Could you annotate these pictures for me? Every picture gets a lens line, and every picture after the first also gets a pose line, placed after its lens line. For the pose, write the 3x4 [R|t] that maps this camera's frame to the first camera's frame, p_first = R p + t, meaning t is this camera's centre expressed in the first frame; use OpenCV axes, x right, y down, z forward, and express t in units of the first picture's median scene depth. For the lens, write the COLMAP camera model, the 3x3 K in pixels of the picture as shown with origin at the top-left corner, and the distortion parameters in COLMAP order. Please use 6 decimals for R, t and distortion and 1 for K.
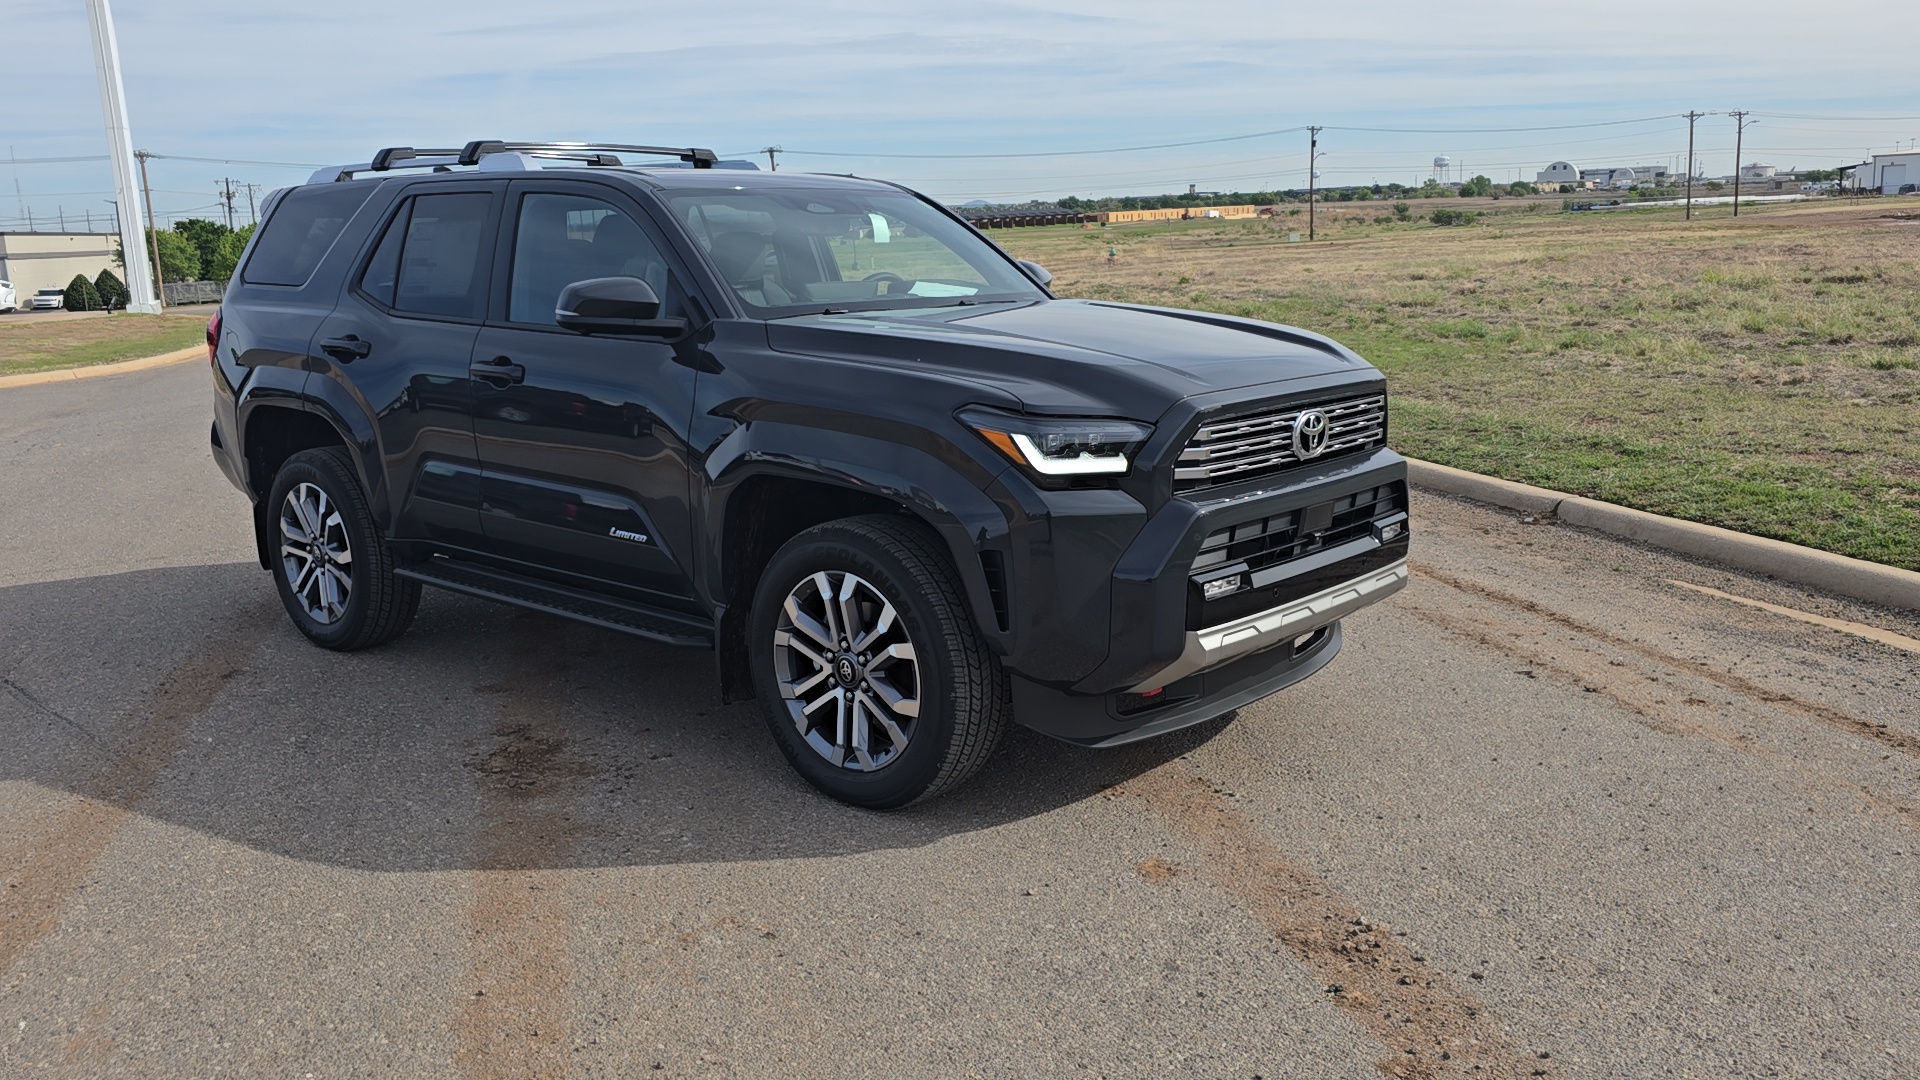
lens RADIAL K [[1594.8, 0, 952.8], [0, 1594.8, 540.7], [0, 0, 1]] dist [0.003154, 0.009667]
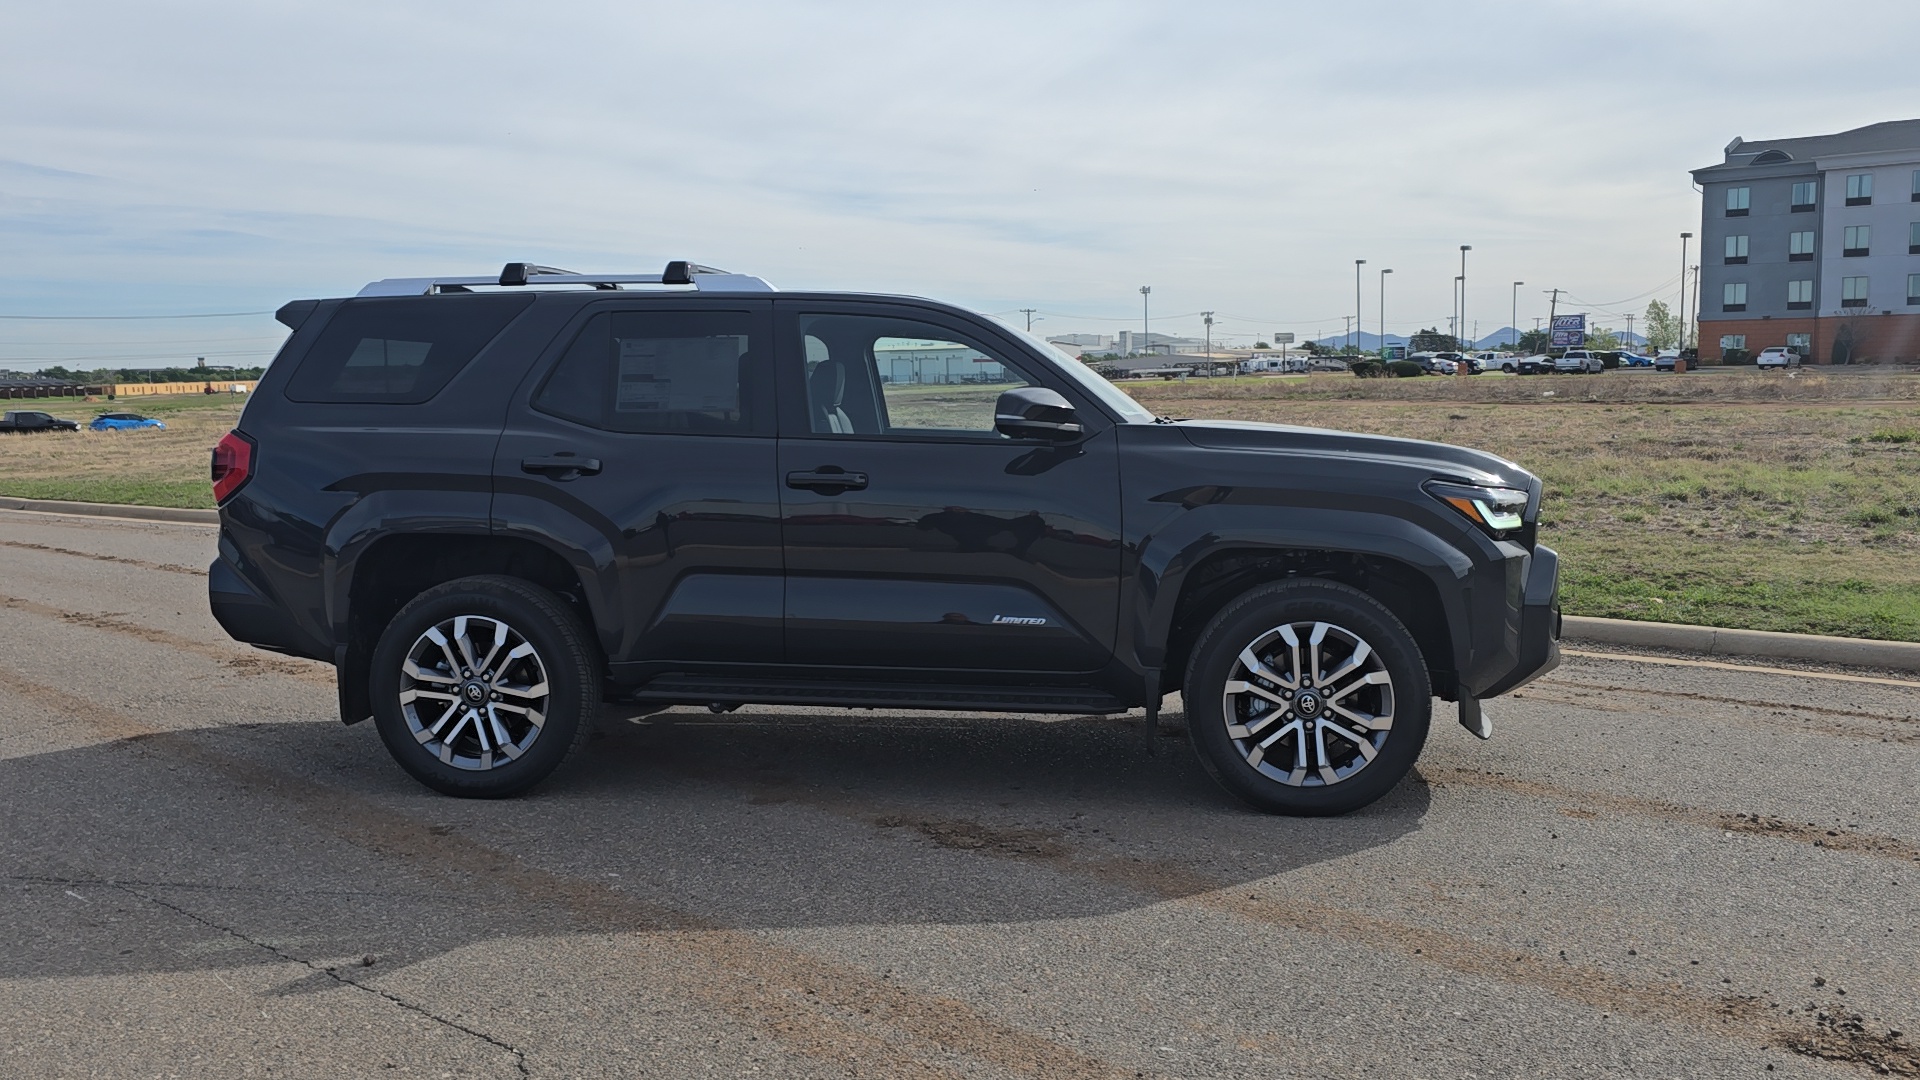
lens RADIAL K [[1601.9, 0, 938.5], [0, 1601.9, 546.4], [0, 0, 1]] dist [-0.004670, 0.009200]
pose [[0.827431, -0.034710, 0.560493, -0.860560], [0.094822, 0.992392, -0.078525, 0.027240], [-0.553504, 0.118121, 0.824428, 0.114668]]
